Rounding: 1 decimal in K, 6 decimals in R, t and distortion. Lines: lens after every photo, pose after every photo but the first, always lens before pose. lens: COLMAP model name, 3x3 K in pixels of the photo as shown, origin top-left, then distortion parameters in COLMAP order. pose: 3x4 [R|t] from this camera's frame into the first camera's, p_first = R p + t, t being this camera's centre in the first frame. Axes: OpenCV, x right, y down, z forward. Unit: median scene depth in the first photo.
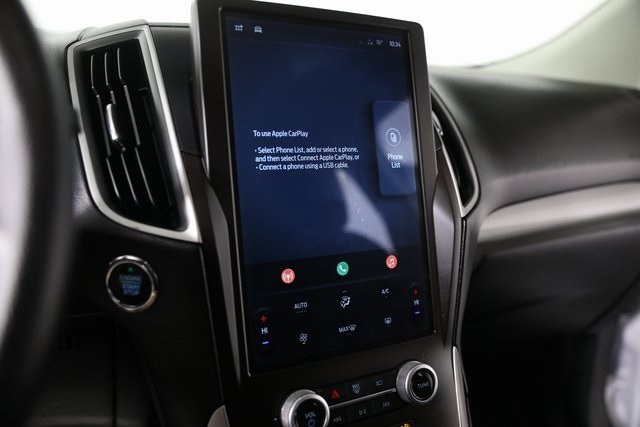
lens RADIAL K [[504.5, 0, 319.4], [0, 504.5, 211.7], [0, 0, 1]] dist [-0.062038, 0.003425]
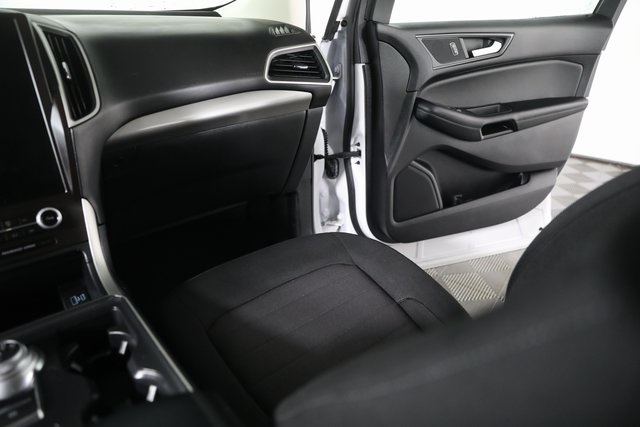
lens RADIAL K [[433.5, 0, 317.2], [0, 433.5, 214.1], [0, 0, 1]] dist [-0.102850, 0.064267]
pose [[0.977285, -0.133803, 0.164347, 1.066828], [0.097356, 0.972266, 0.212650, 0.098298], [-0.188242, -0.191820, 0.963208, -0.838608]]
